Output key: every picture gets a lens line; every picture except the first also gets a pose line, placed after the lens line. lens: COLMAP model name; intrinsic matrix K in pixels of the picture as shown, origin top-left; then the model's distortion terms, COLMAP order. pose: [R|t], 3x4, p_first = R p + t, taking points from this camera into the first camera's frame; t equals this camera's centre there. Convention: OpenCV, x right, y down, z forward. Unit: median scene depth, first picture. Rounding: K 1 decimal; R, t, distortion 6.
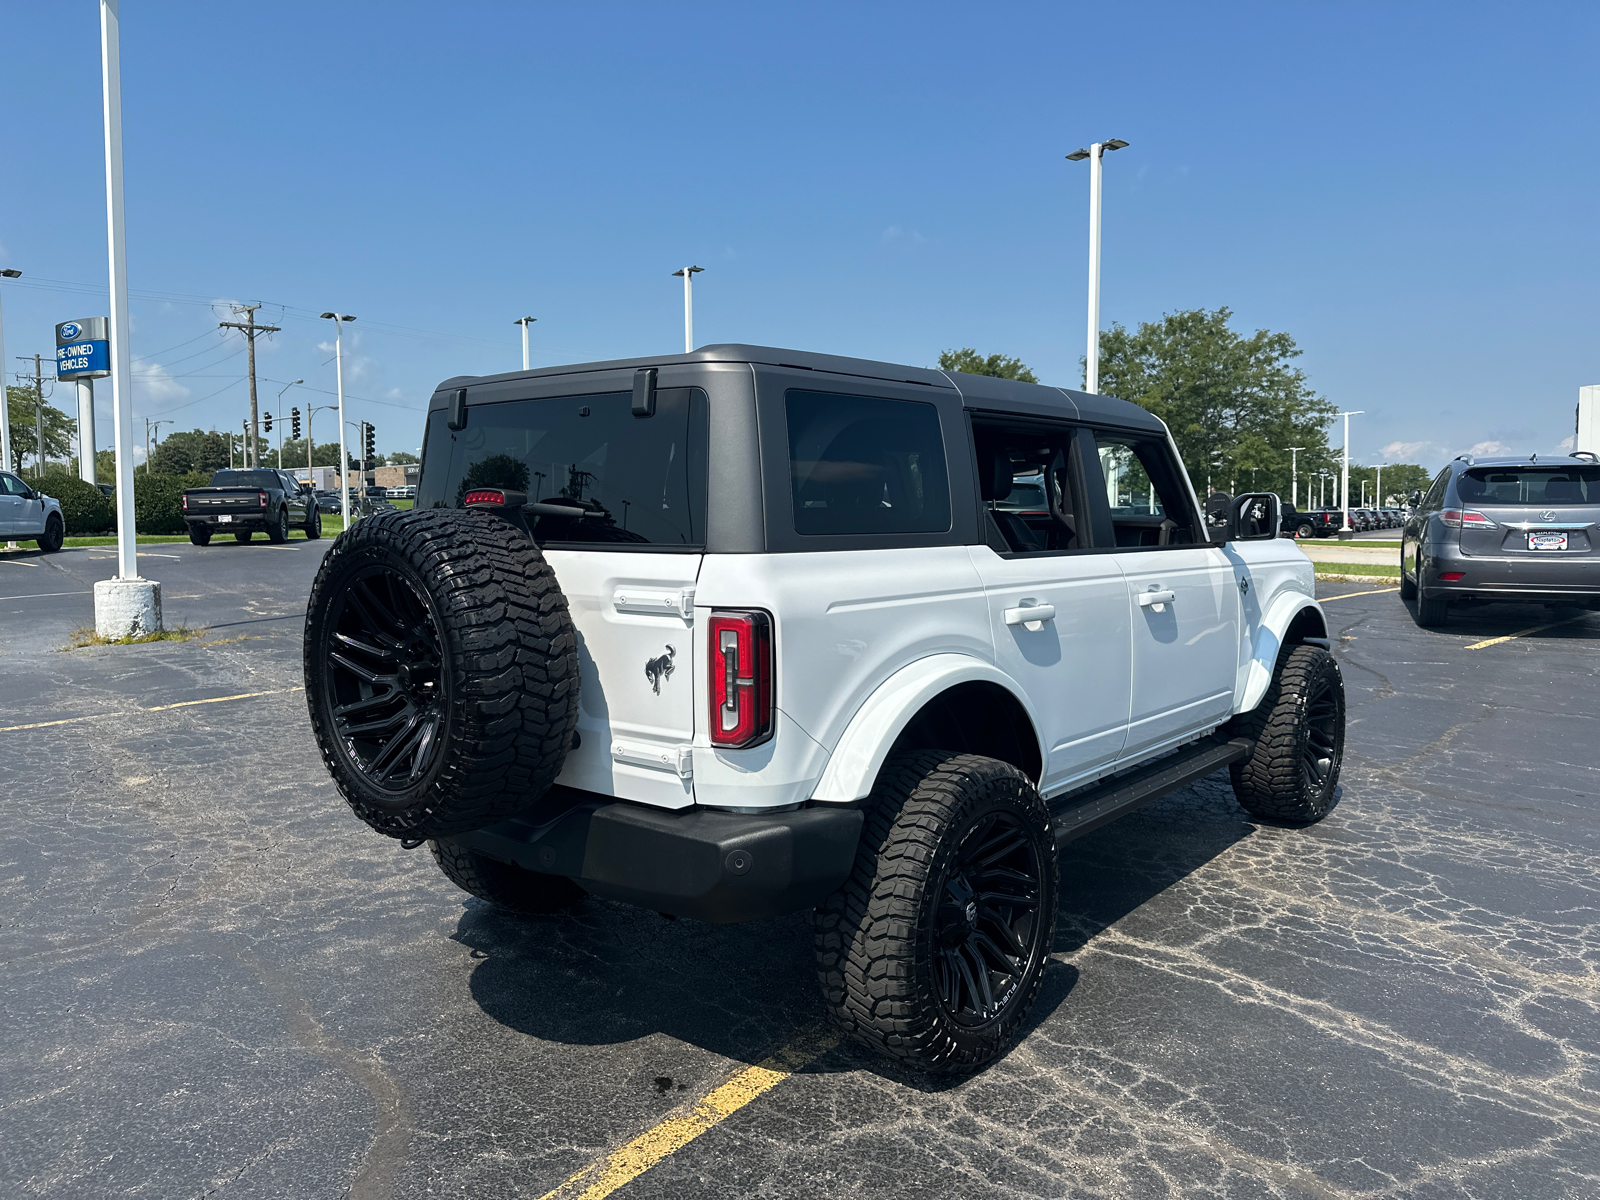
lens RADIAL K [[1106.8, 0, 800.0], [0, 1106.8, 600.0], [0, 0, 1]] dist [0.026180, -0.028283]
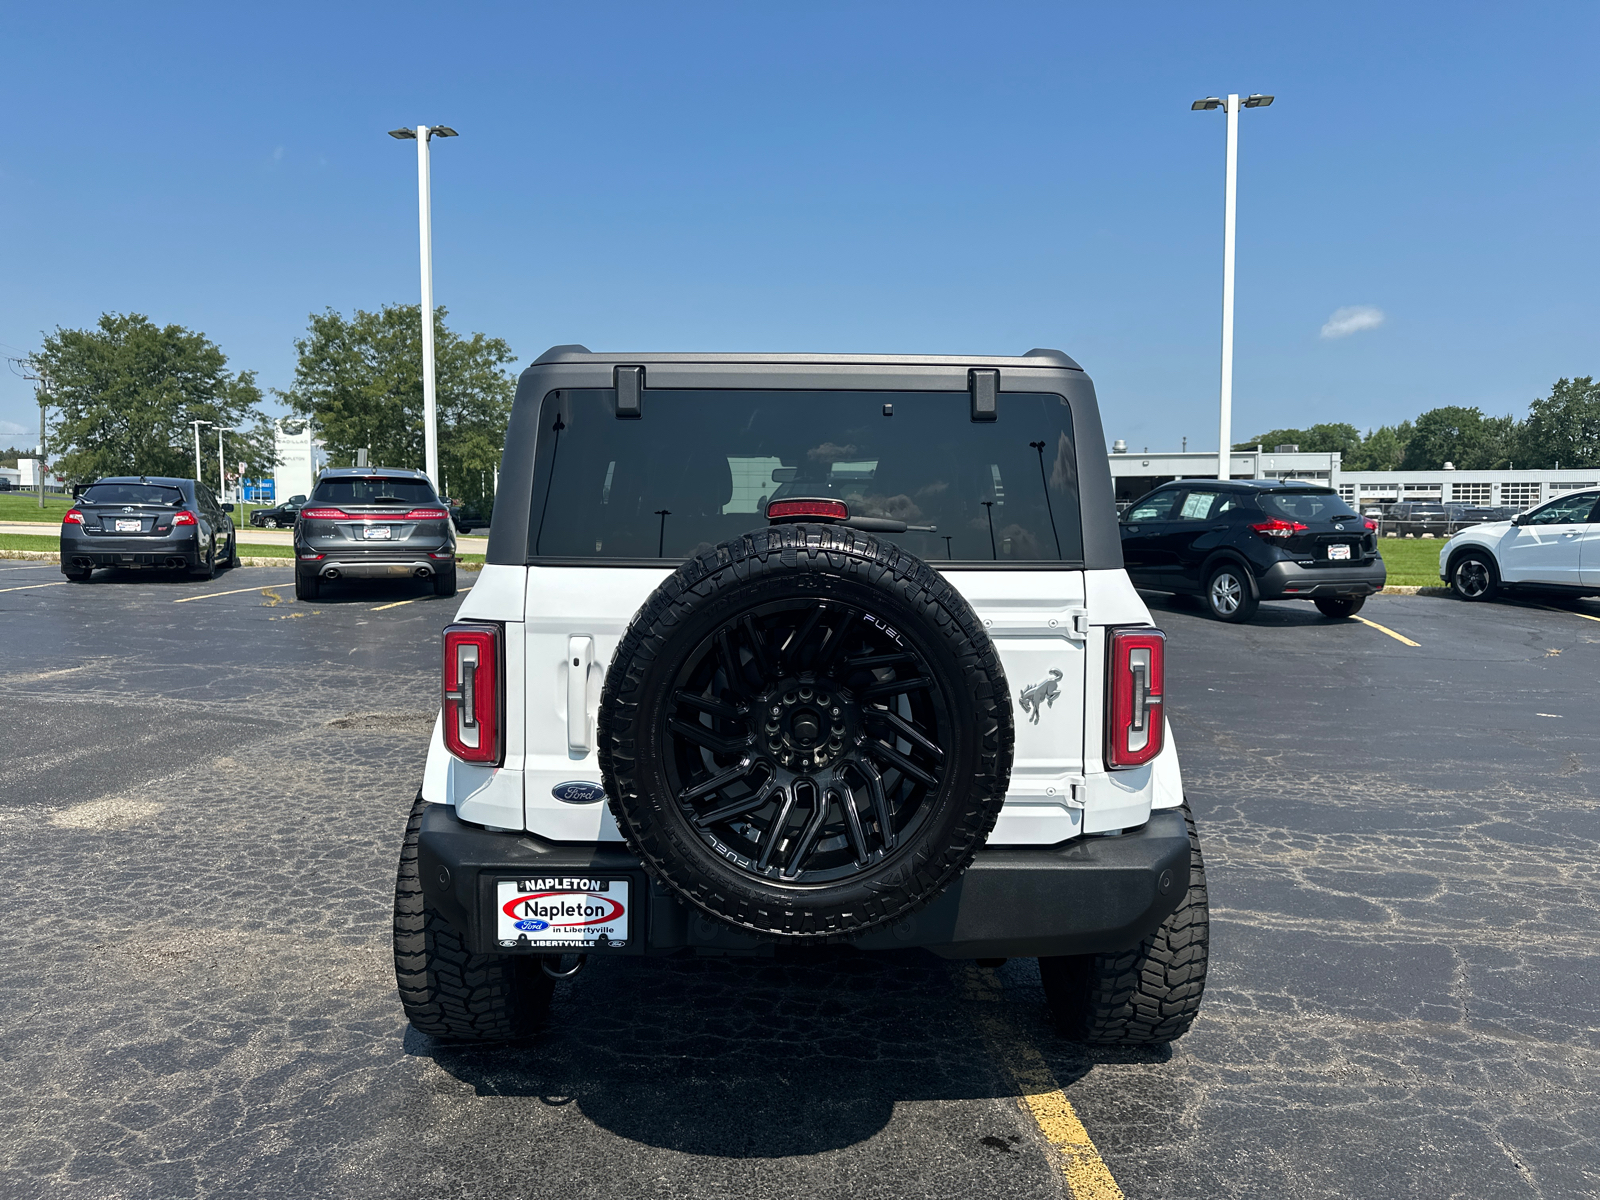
lens RADIAL K [[1106.8, 0, 800.0], [0, 1106.8, 600.0], [0, 0, 1]] dist [0.026180, -0.028283]
pose [[0.761313, -0.043169, 0.646946, -0.573356], [0.040276, 0.999003, 0.019265, -0.029070], [-0.647132, 0.011390, 0.762293, 0.272610]]
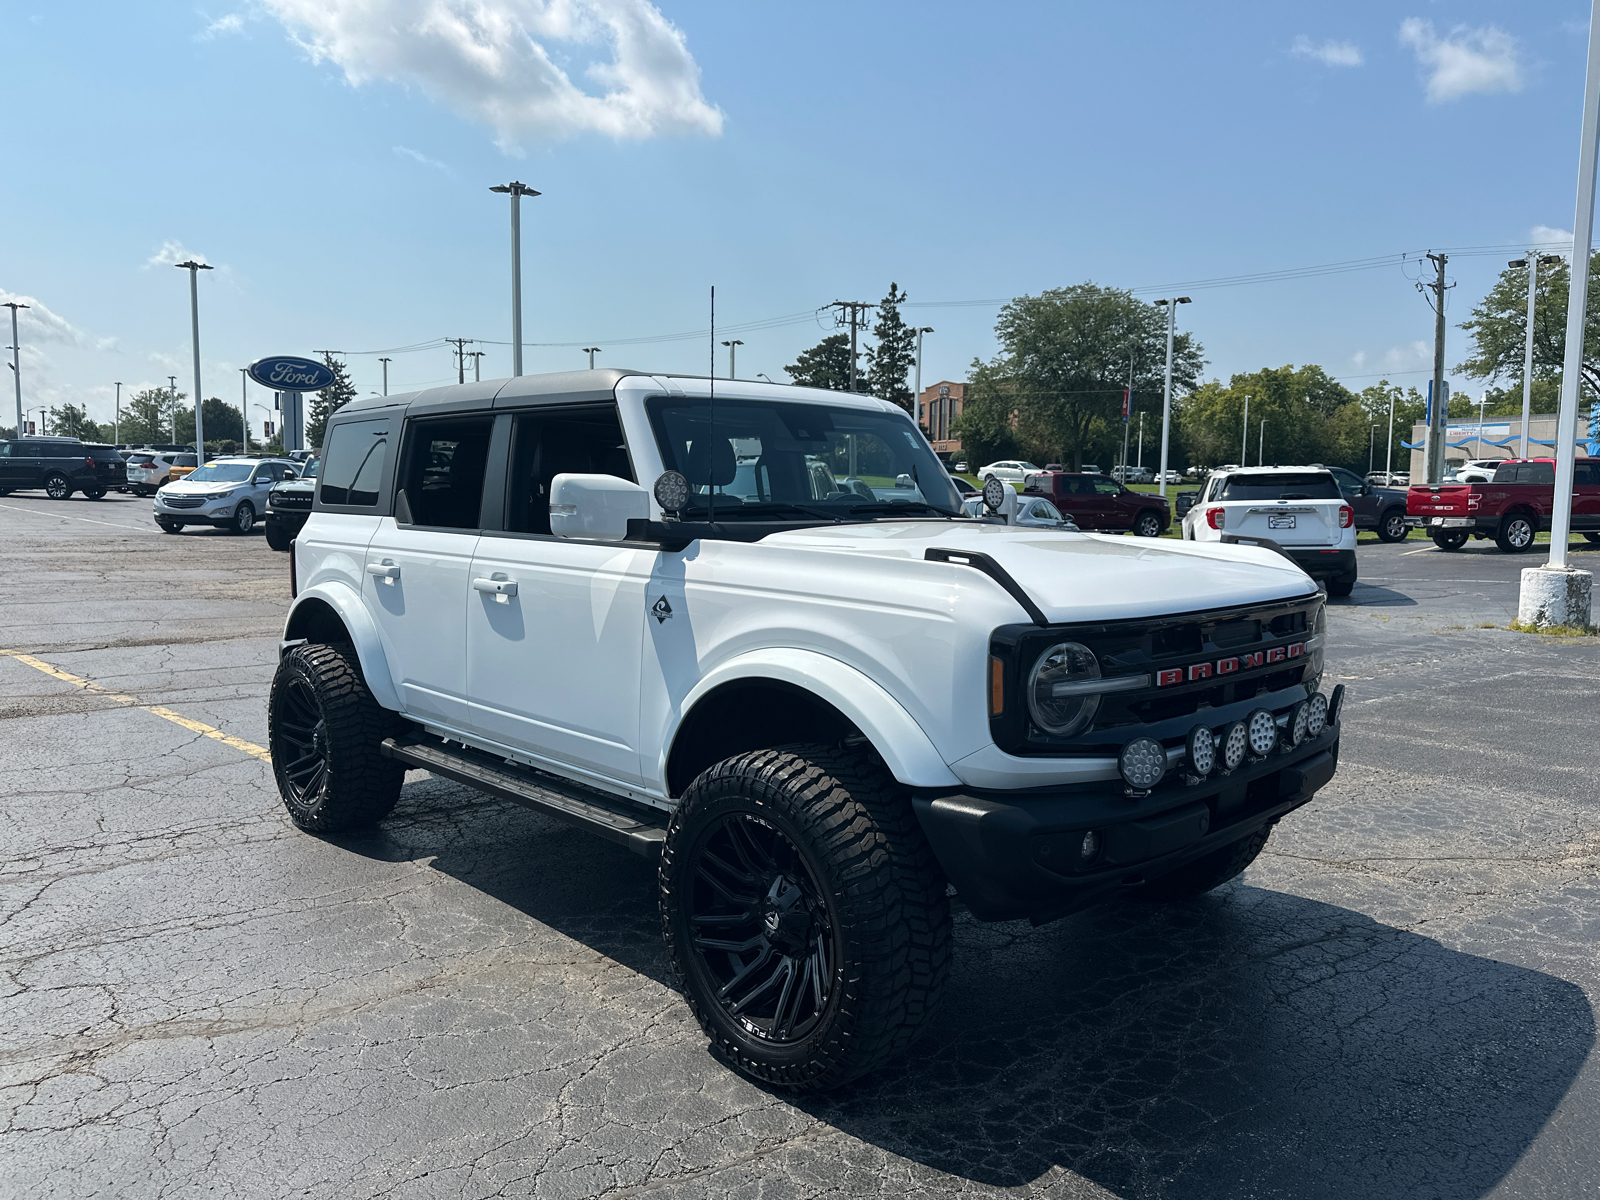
lens RADIAL K [[1093.8, 0, 813.9], [0, 1093.8, 621.1], [0, 0, 1]] dist [0.019119, 0.026723]
pose [[-0.088651, 0.115496, -0.989344, 1.205214], [-0.084241, 0.988827, 0.122984, -0.108512], [0.992494, 0.094246, -0.077931, 1.323839]]
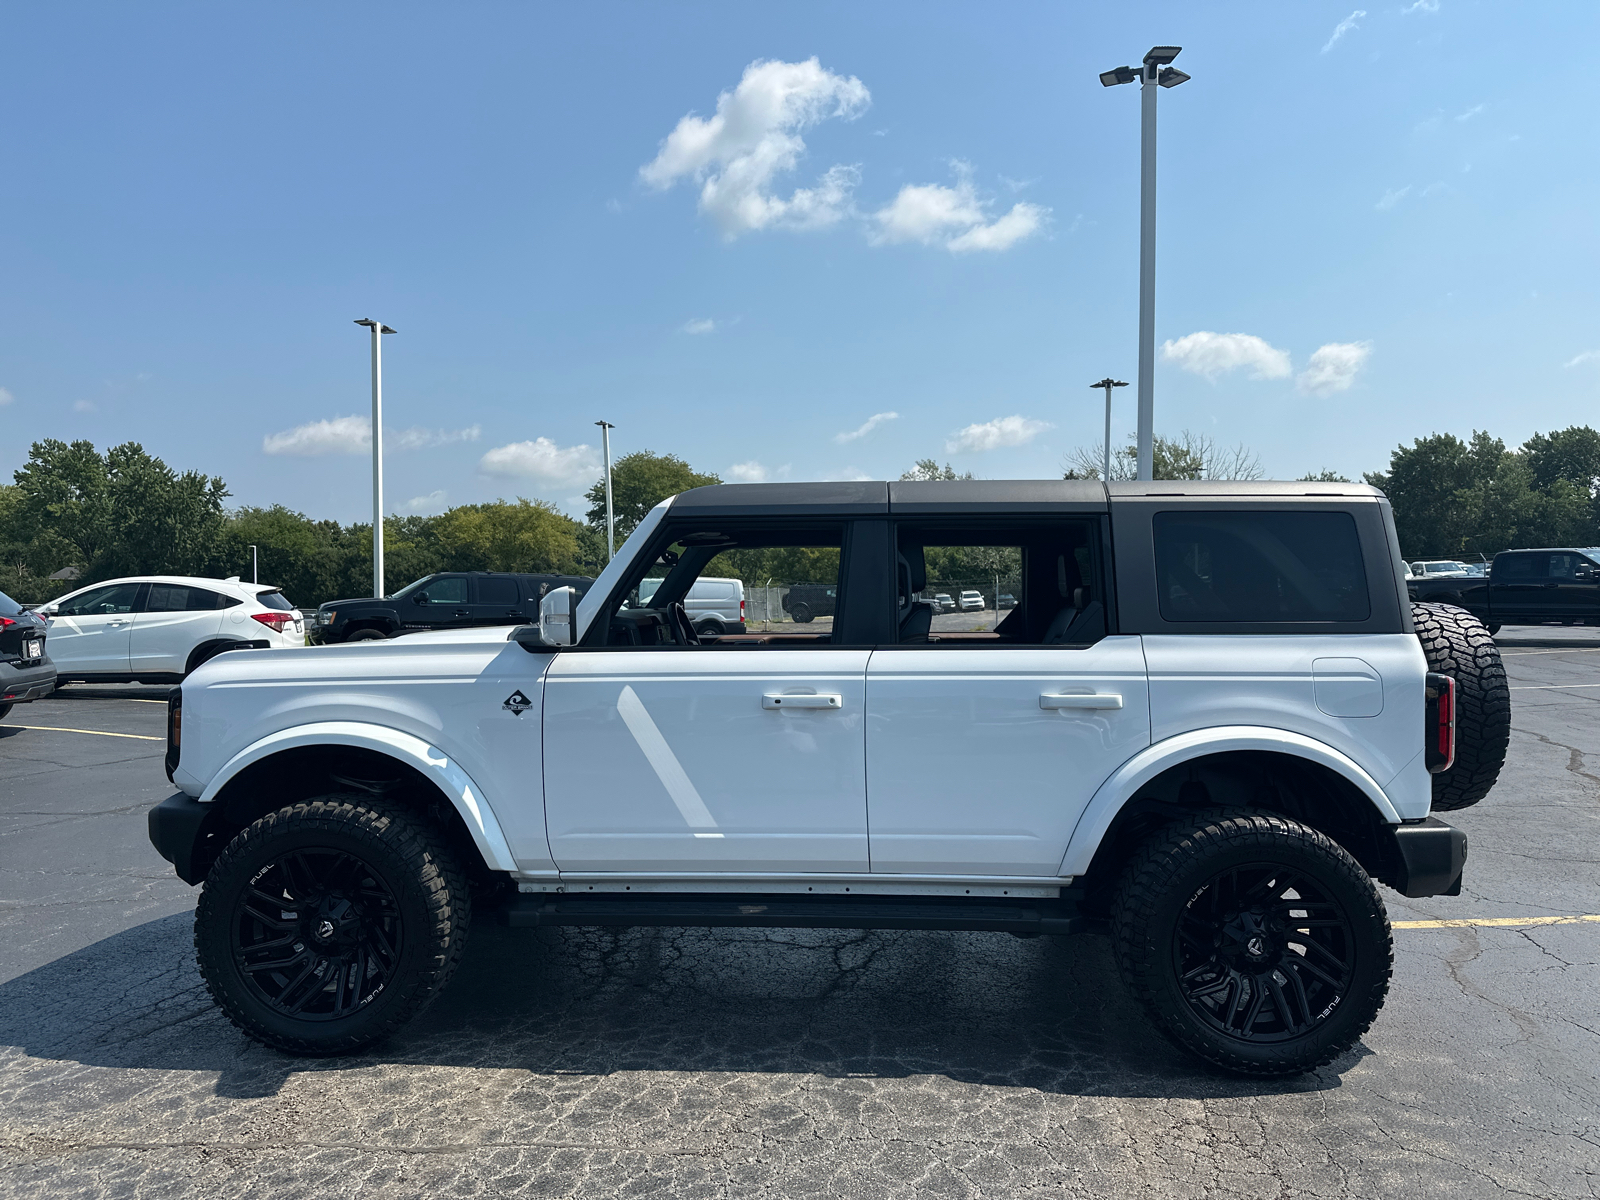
lens RADIAL K [[1106.8, 0, 800.0], [0, 1106.8, 600.0], [0, 0, 1]] dist [0.026180, -0.028283]
pose [[-0.610498, 0.011015, 0.791941, -0.714739], [0.063569, 0.997359, 0.035132, -0.132534], [-0.789463, 0.071791, -0.609586, 1.790873]]
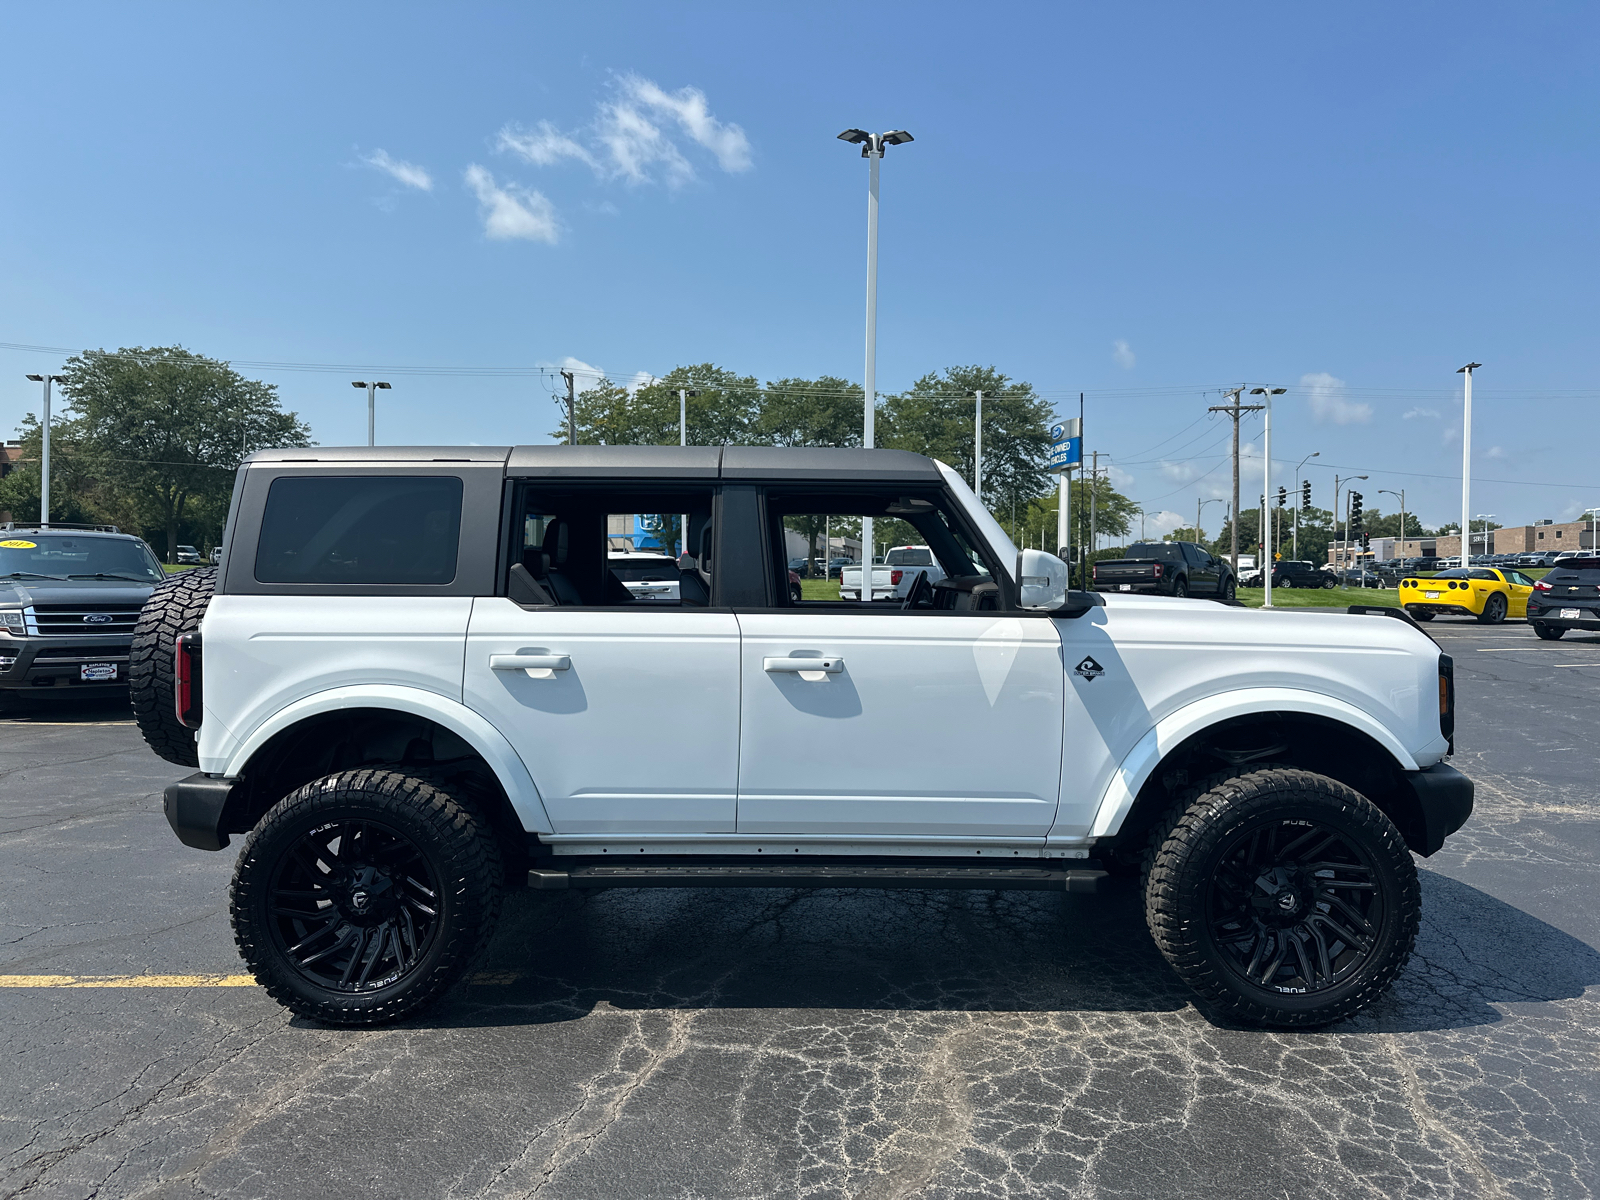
lens RADIAL K [[1106.8, 0, 800.0], [0, 1106.8, 600.0], [0, 0, 1]] dist [0.026180, -0.028283]
pose [[0.635134, 0.016246, -0.772231, 0.995532], [-0.066104, 0.997254, -0.033388, -0.023607], [0.769568, 0.072253, 0.634464, 0.416876]]
